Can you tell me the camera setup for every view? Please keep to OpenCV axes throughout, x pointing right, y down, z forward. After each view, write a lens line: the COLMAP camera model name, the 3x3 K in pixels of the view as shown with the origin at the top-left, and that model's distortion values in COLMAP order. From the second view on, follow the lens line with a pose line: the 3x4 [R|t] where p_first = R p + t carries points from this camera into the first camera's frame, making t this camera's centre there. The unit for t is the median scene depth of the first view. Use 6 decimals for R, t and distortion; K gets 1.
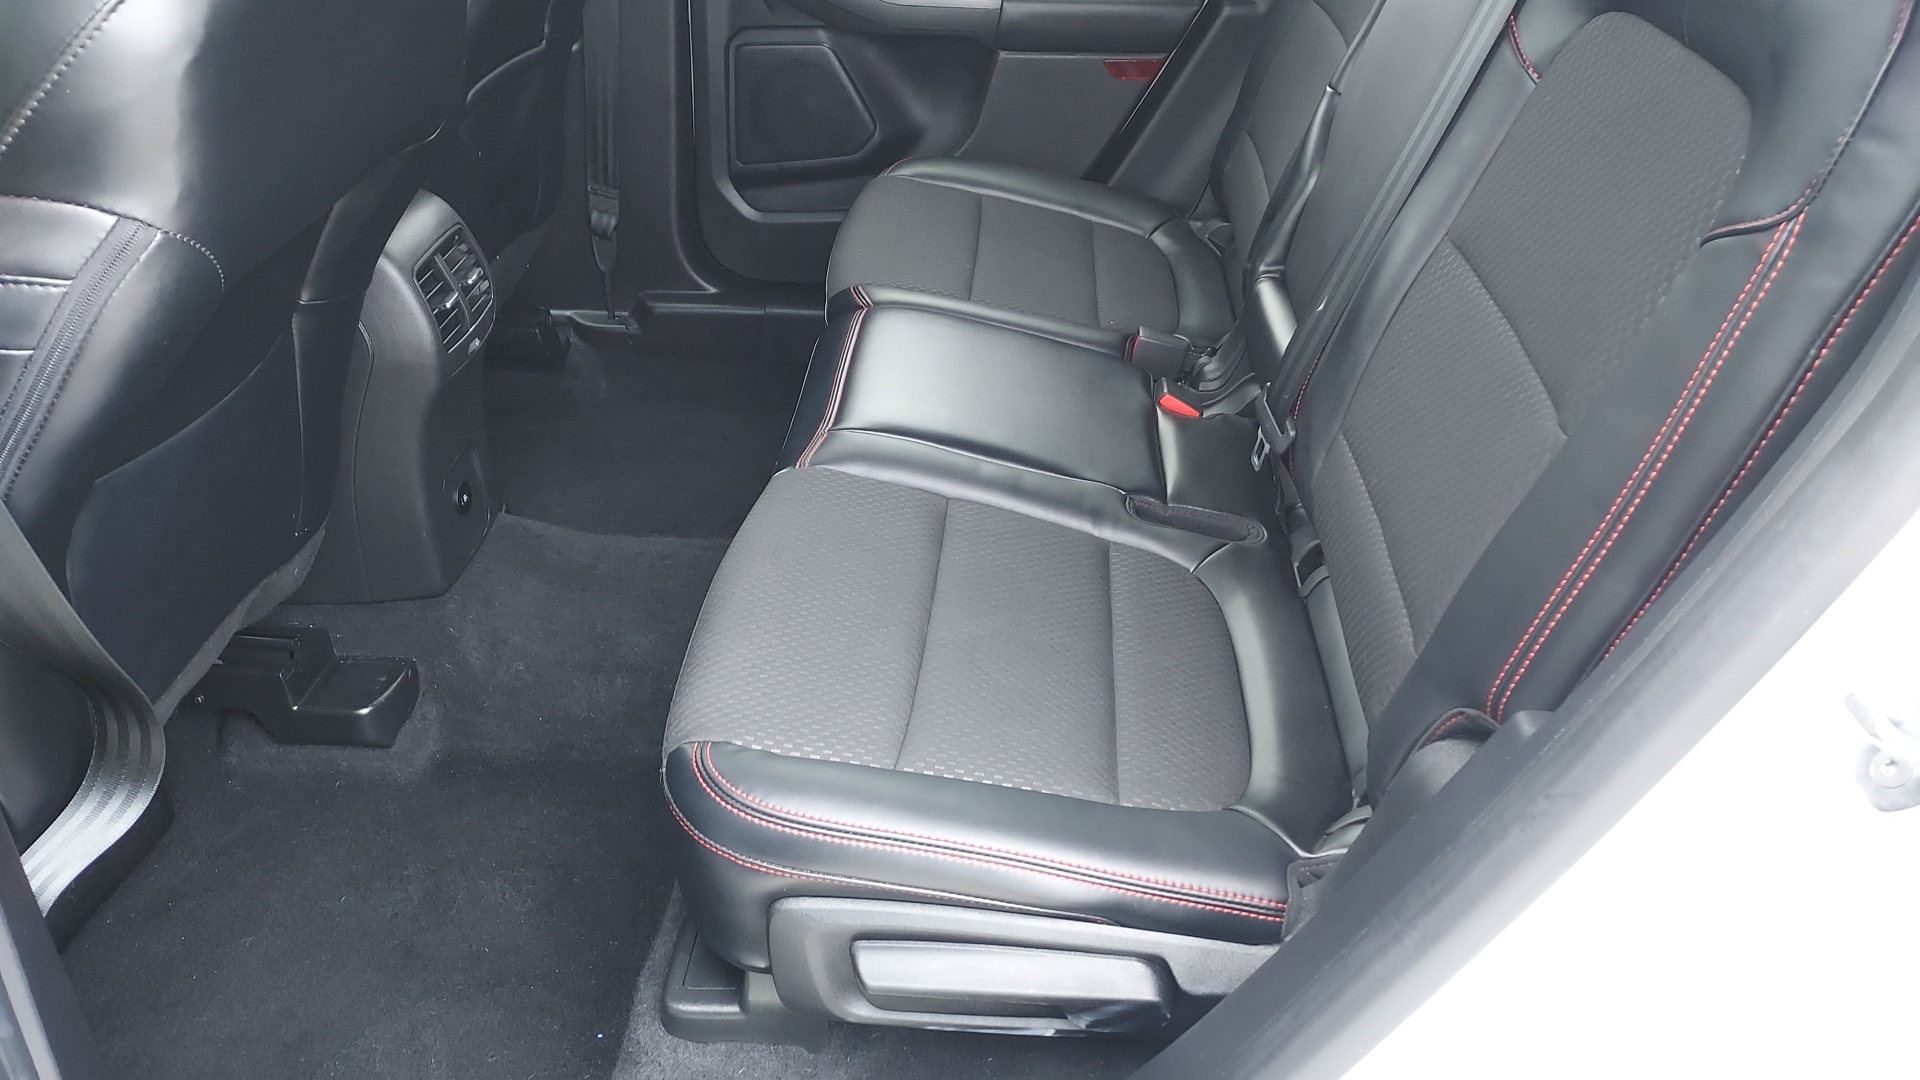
lens RADIAL K [[1407.1, 0, 951.1], [0, 1407.1, 551.0], [0, 0, 1]] dist [0.038306, -0.010660]
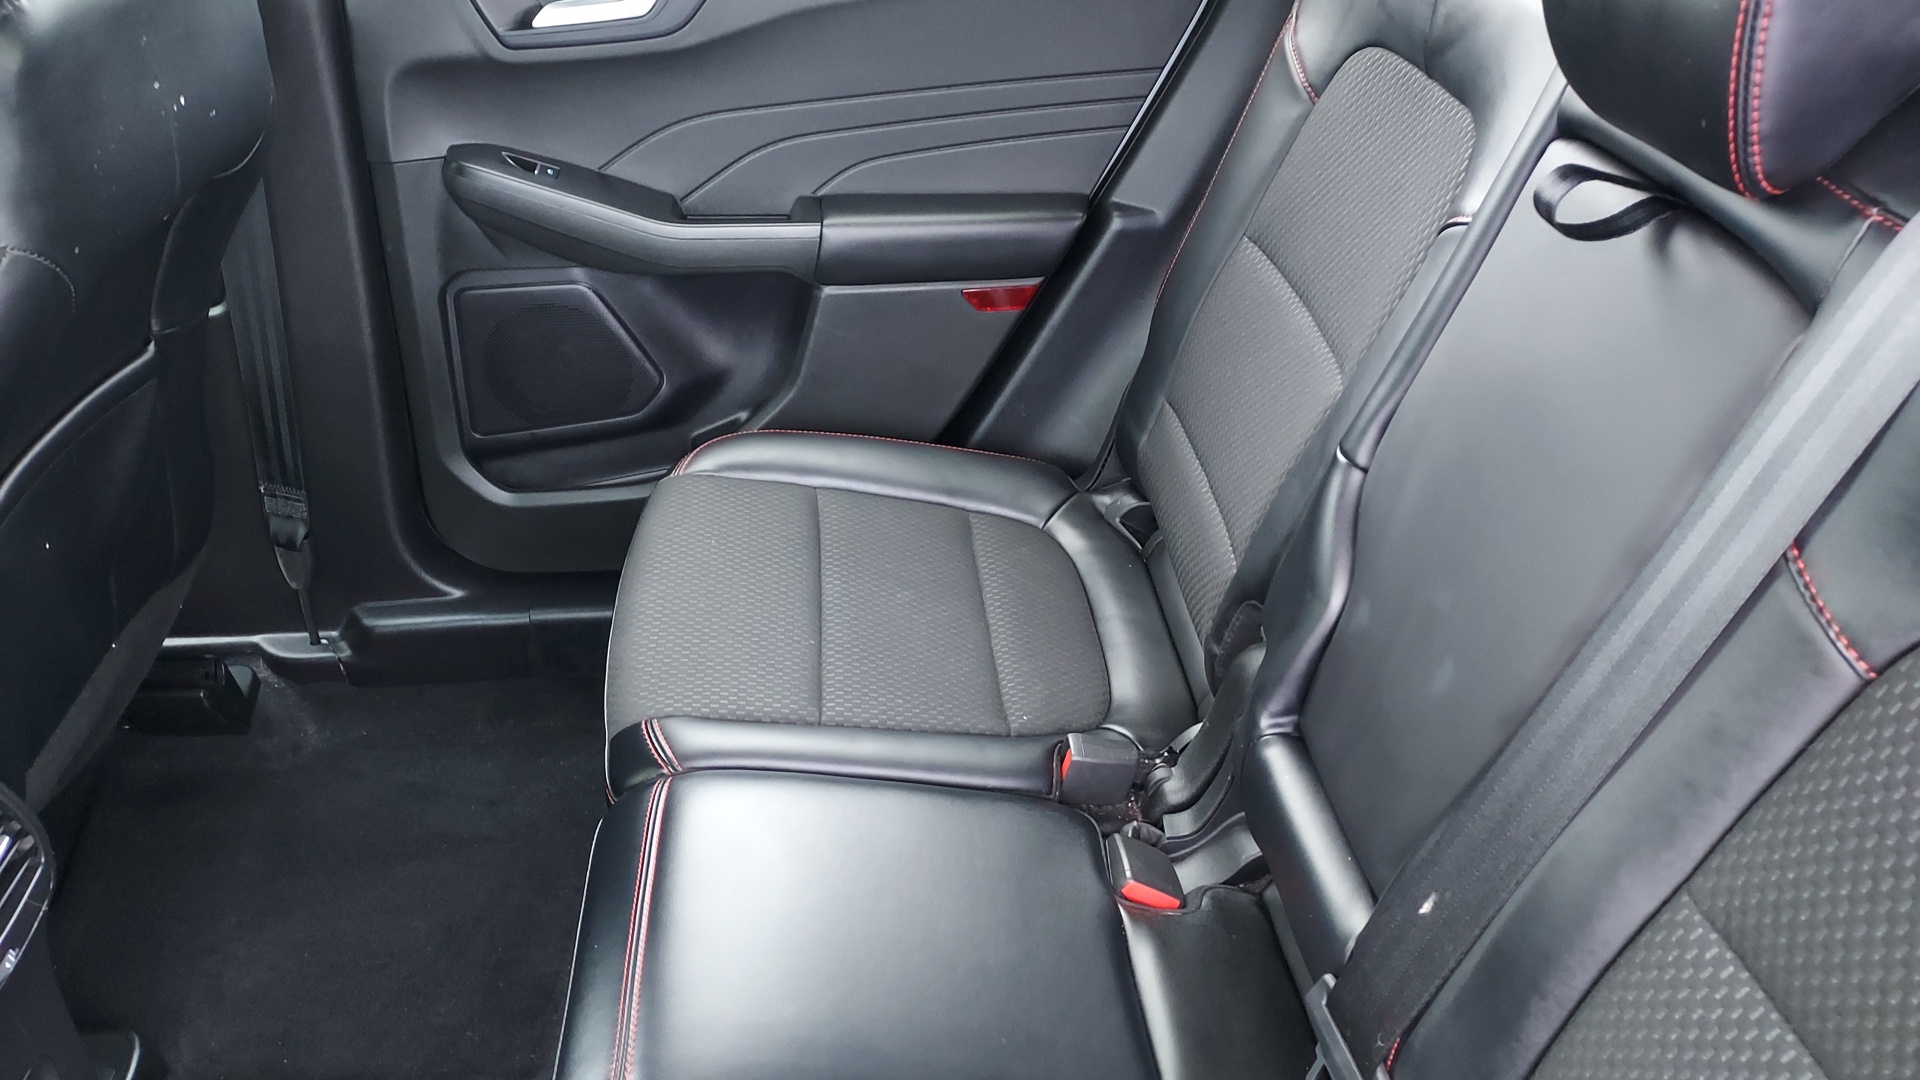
lens RADIAL K [[1407.1, 0, 975.4], [0, 1407.1, 522.5], [0, 0, 1]] dist [0.038306, -0.010660]
pose [[0.986804, -0.086049, 0.137160, 0.001347], [0.088750, 0.995960, -0.013688, -0.214172], [-0.135428, 0.025680, 0.990454, 0.258290]]
